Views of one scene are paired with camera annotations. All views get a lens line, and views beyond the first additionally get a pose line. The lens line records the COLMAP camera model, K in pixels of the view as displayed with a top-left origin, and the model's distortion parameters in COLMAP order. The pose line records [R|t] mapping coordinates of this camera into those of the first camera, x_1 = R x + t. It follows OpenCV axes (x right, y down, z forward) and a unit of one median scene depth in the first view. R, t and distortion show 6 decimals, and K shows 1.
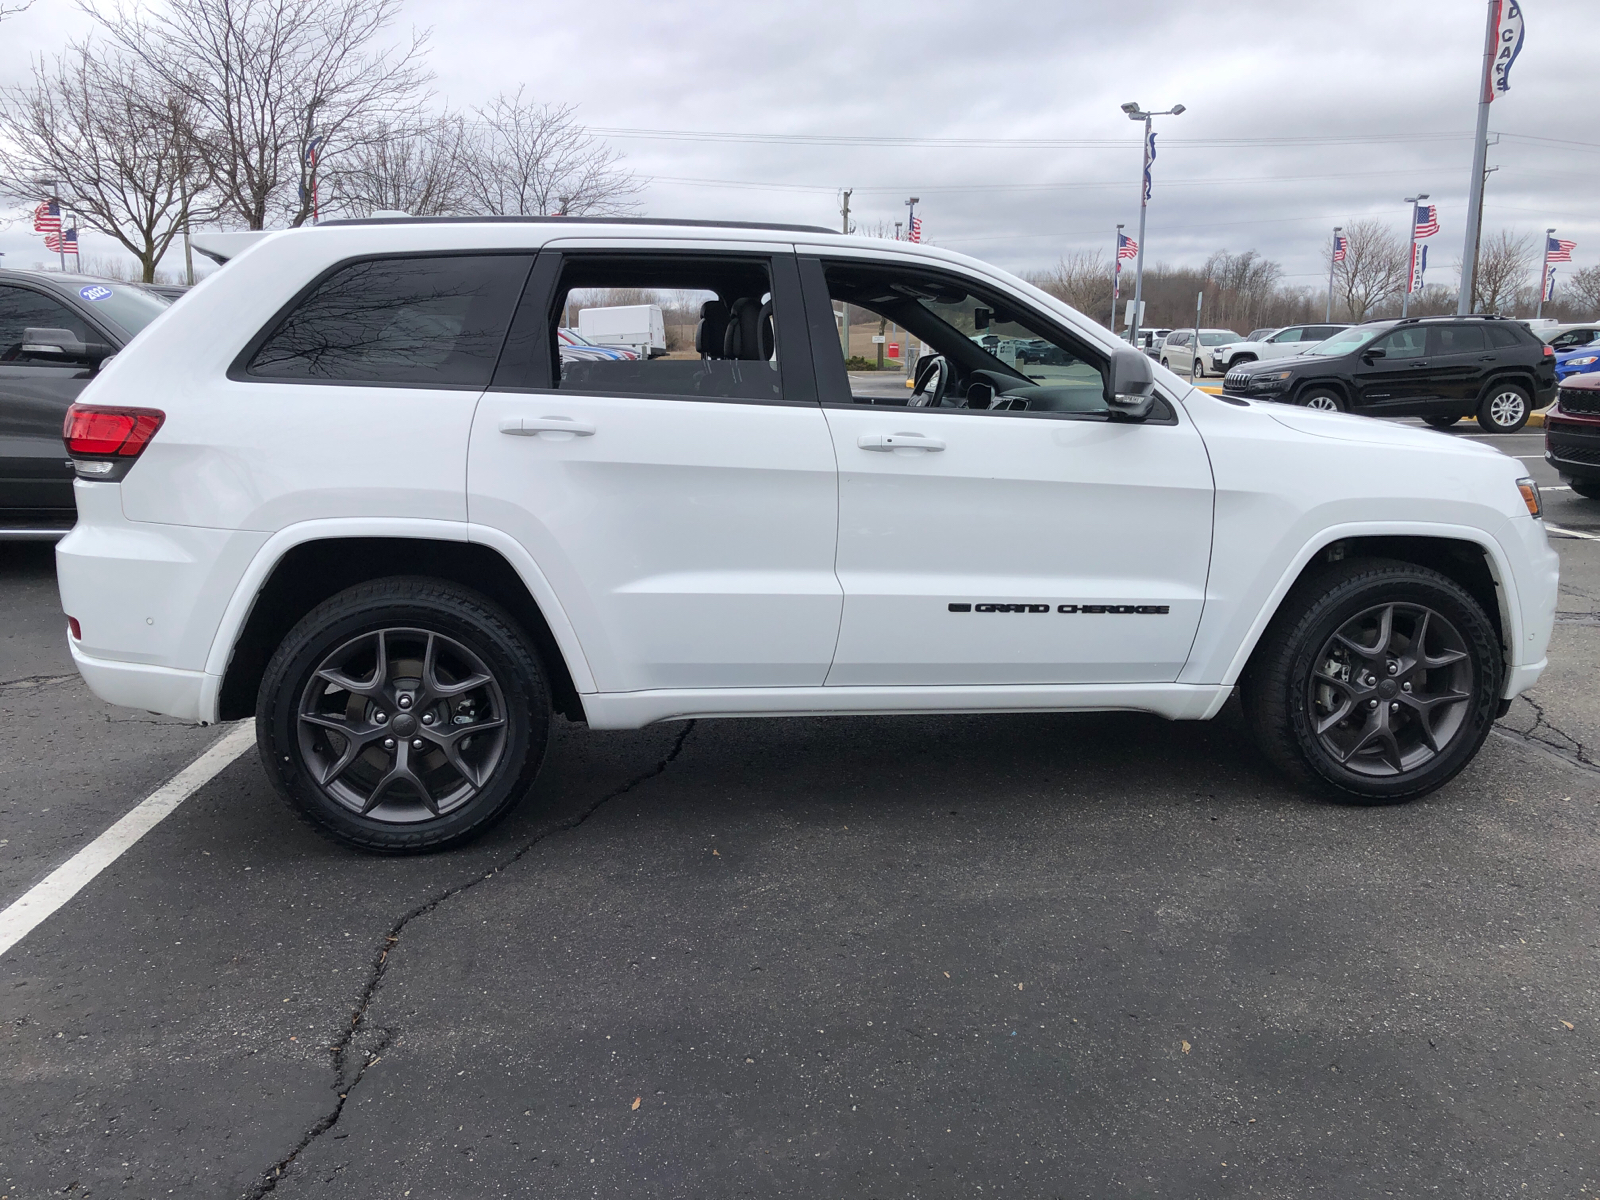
lens RADIAL K [[1316.7, 0, 799.8], [0, 1316.7, 561.3], [0, 0, 1]] dist [0.011793, -0.005609]
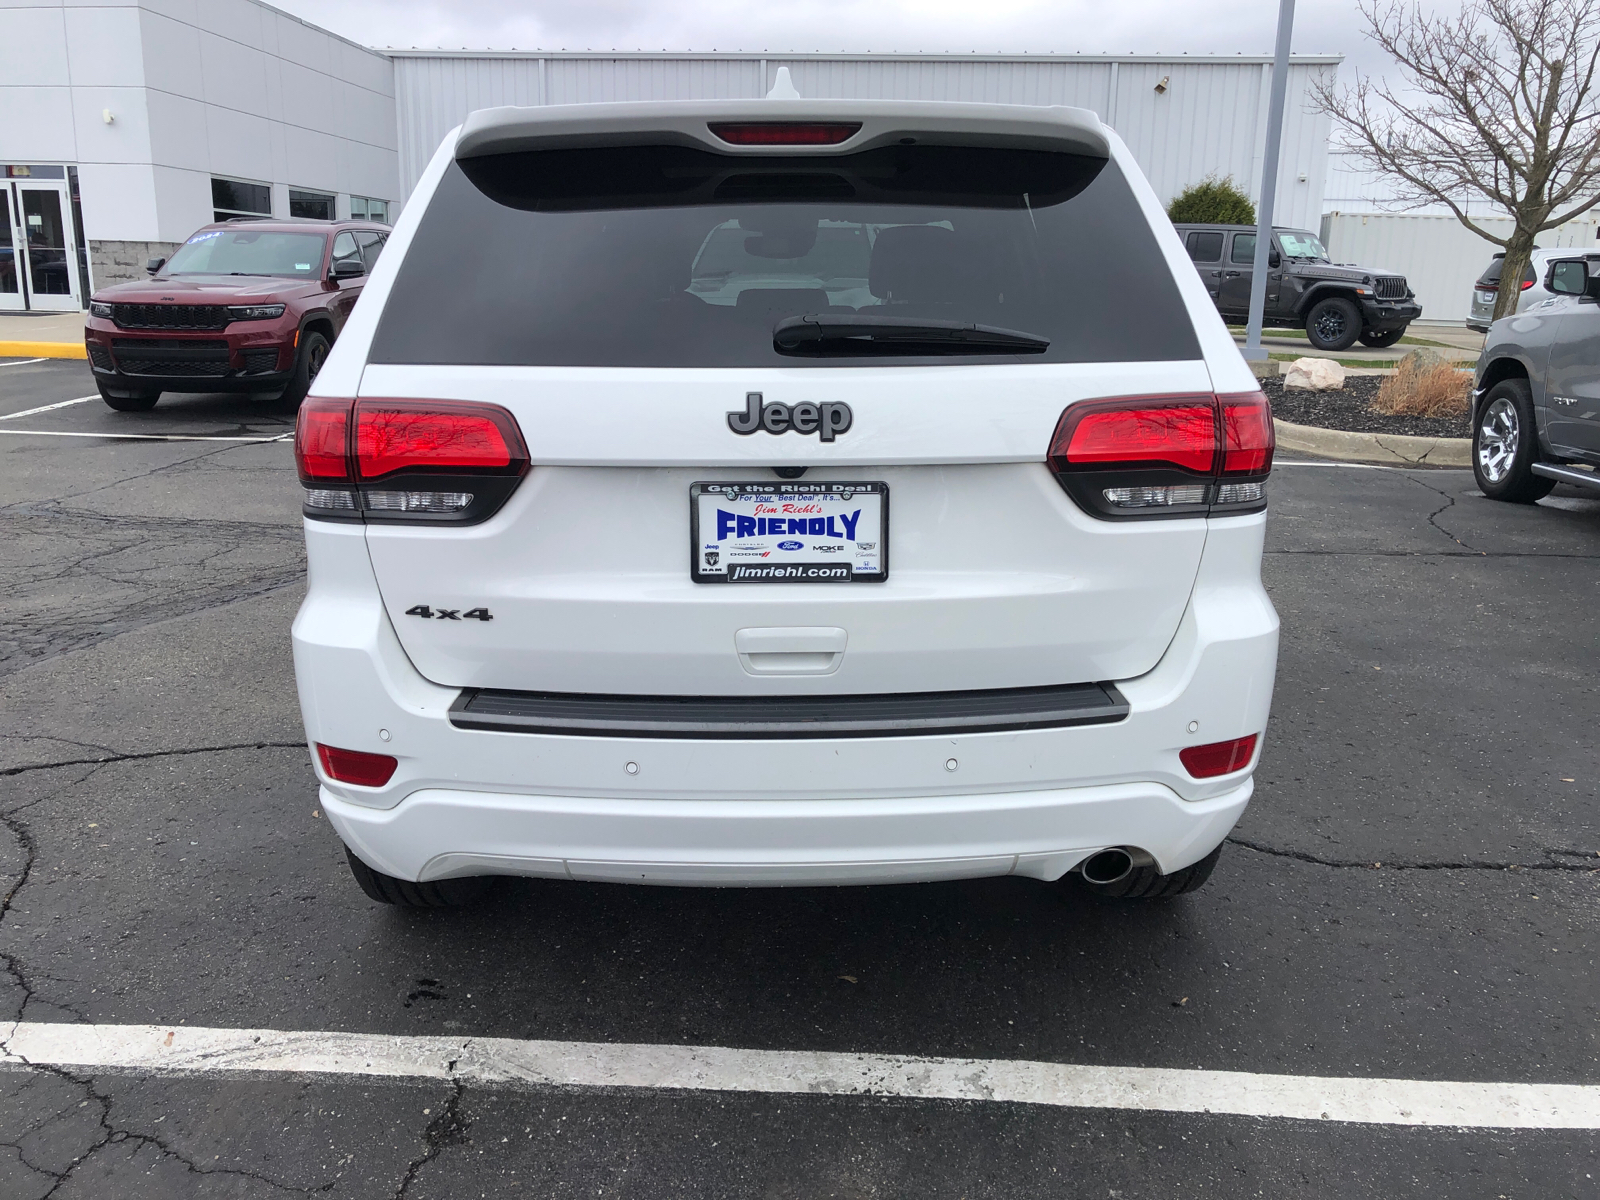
lens RADIAL K [[1308.2, 0, 795.4], [0, 1308.2, 570.8], [0, 0, 1]] dist [0.043657, -0.048433]
pose [[0.141809, -0.226325, 0.963674, -1.062292], [0.152540, 0.966880, 0.204631, -0.176519], [-0.978070, 0.117980, 0.171636, 1.002988]]
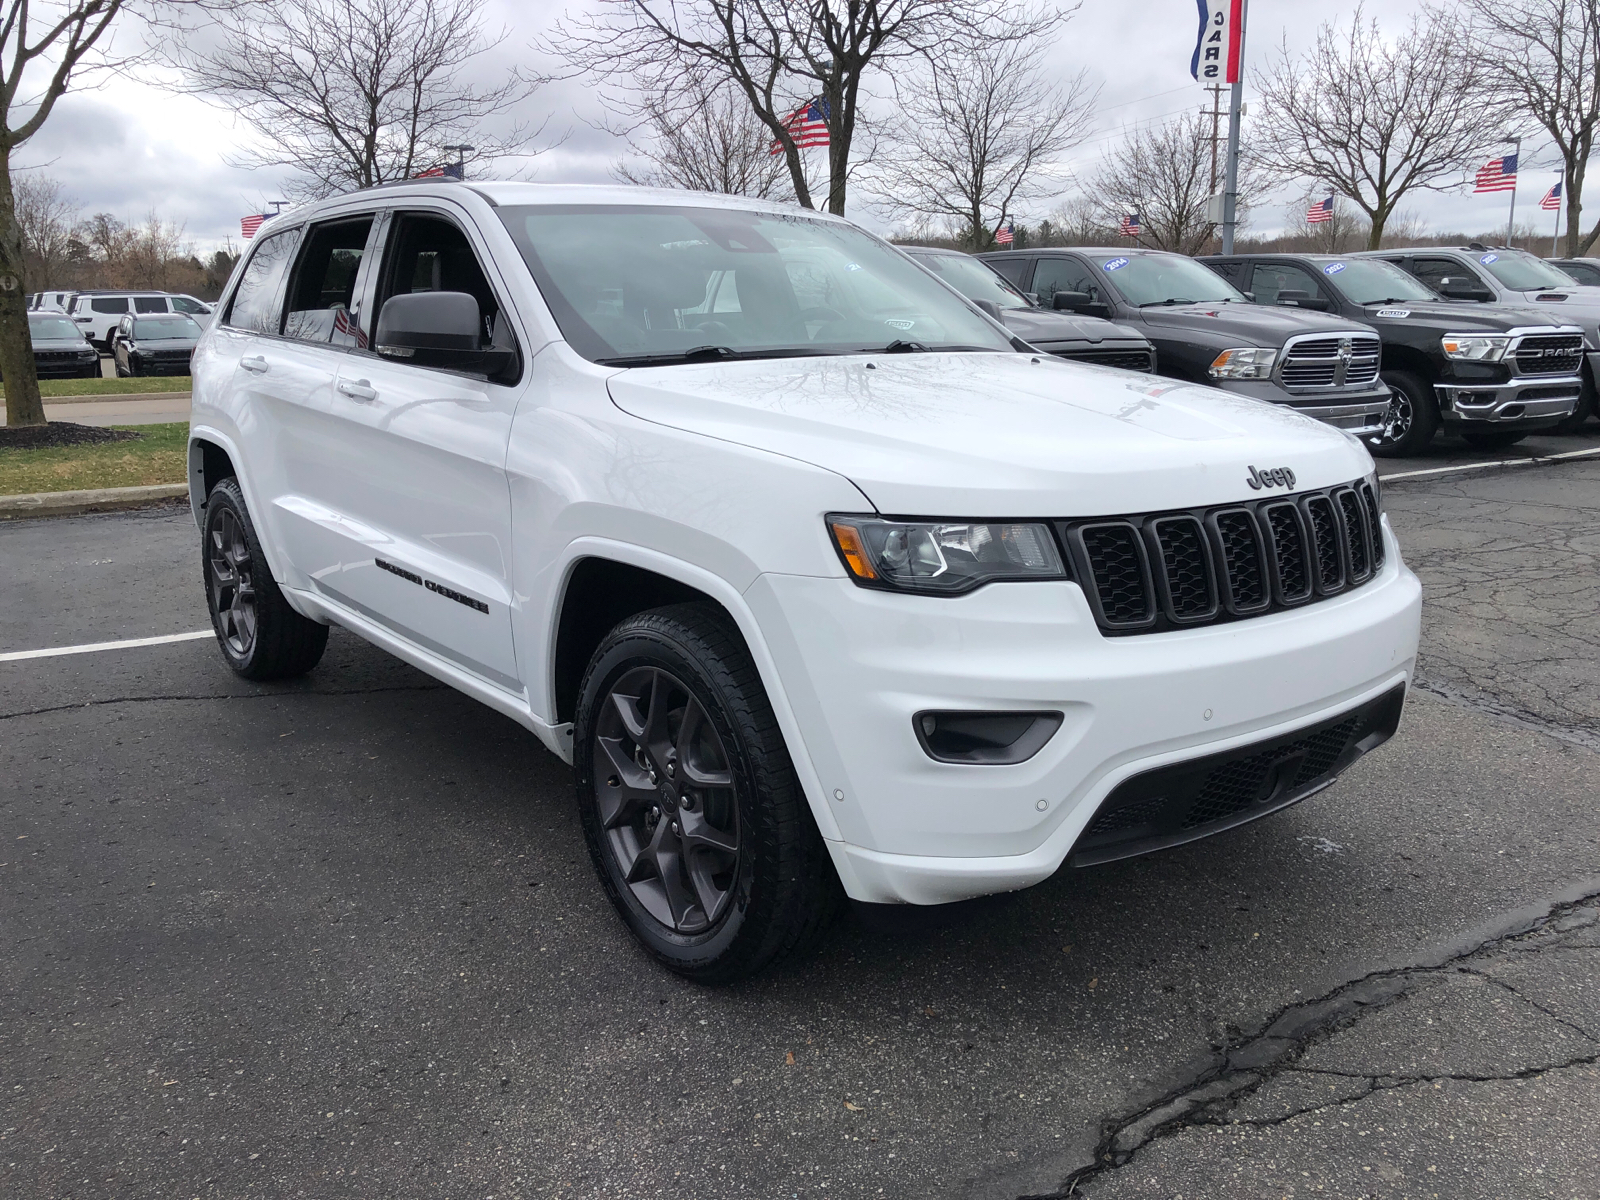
lens RADIAL K [[1308.2, 0, 795.4], [0, 1308.2, 570.8], [0, 0, 1]] dist [0.043657, -0.048433]
pose [[0.503121, 0.159078, -0.849449, 1.081348], [-0.127144, 0.985842, 0.109314, -0.102797], [0.854812, 0.053004, 0.516224, 0.744821]]
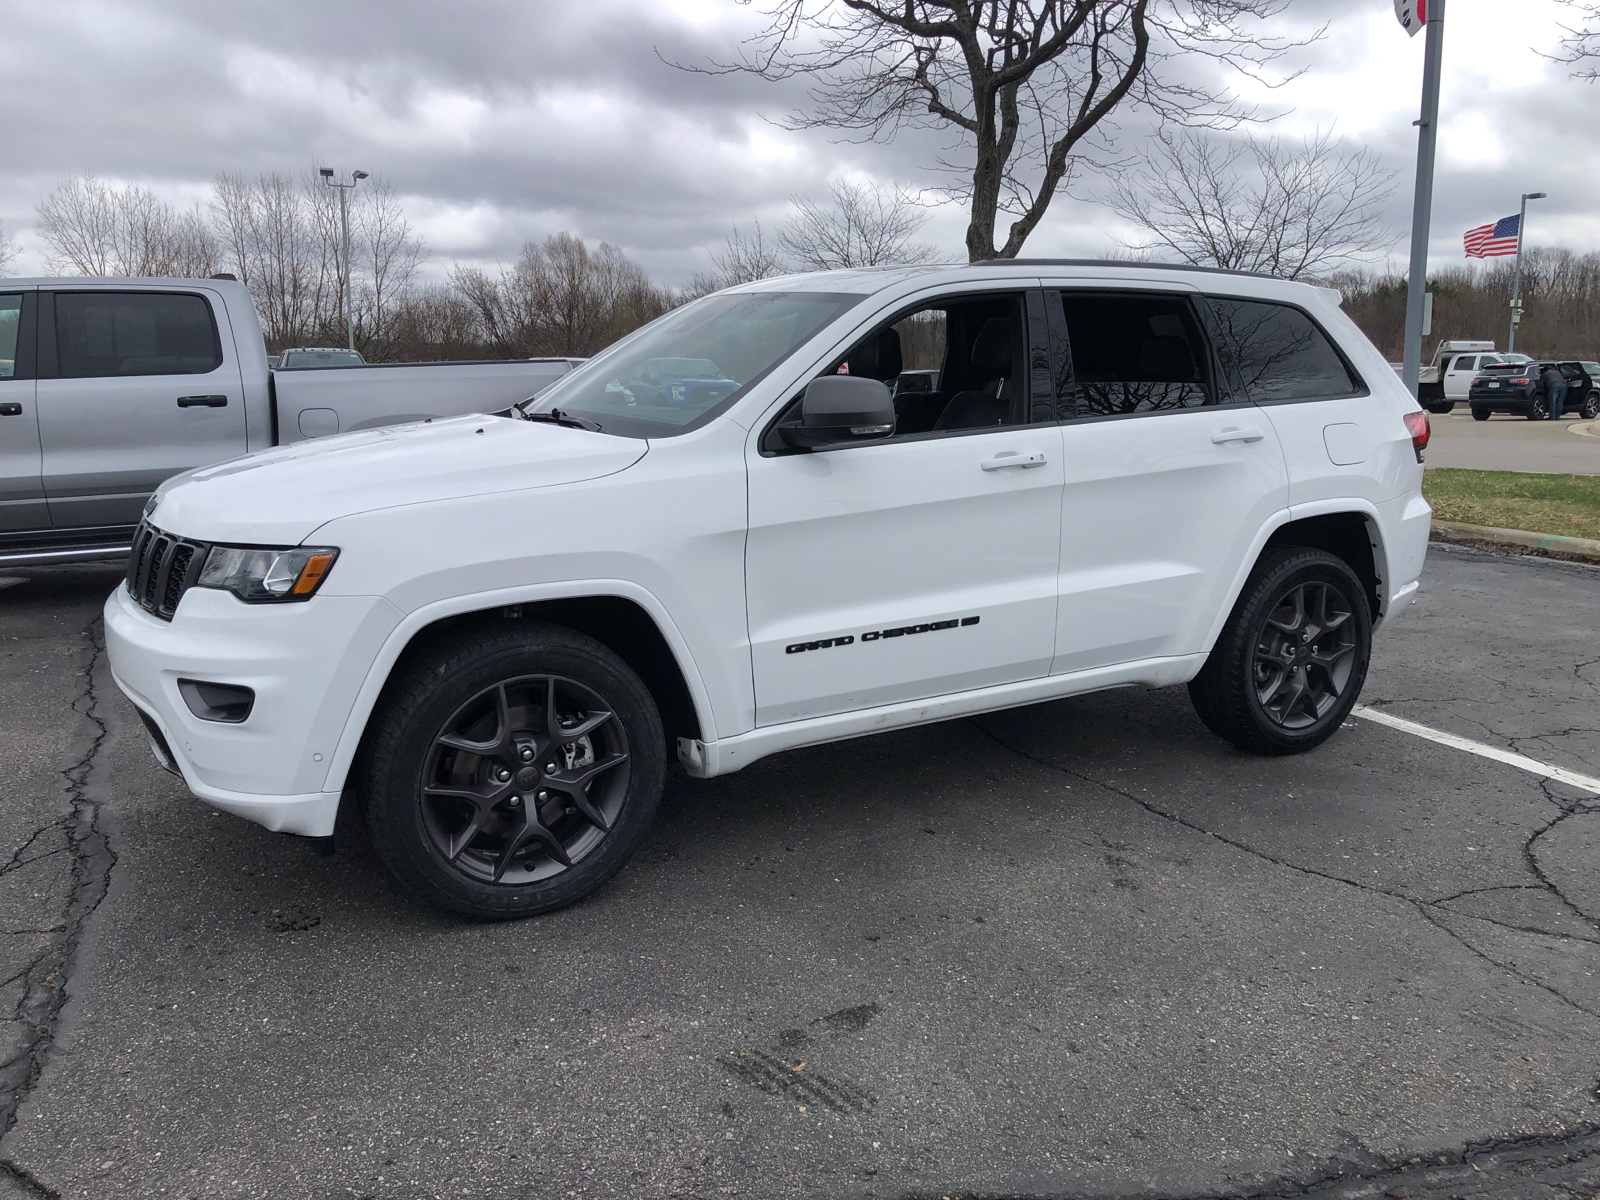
lens RADIAL K [[1308.2, 0, 795.4], [0, 1308.2, 570.8], [0, 0, 1]] dist [0.043657, -0.048433]
pose [[-0.935859, 0.052322, -0.348469, 0.536515], [-0.060867, 0.950047, 0.306115, -0.381016], [0.347078, 0.307691, -0.885925, 2.307218]]
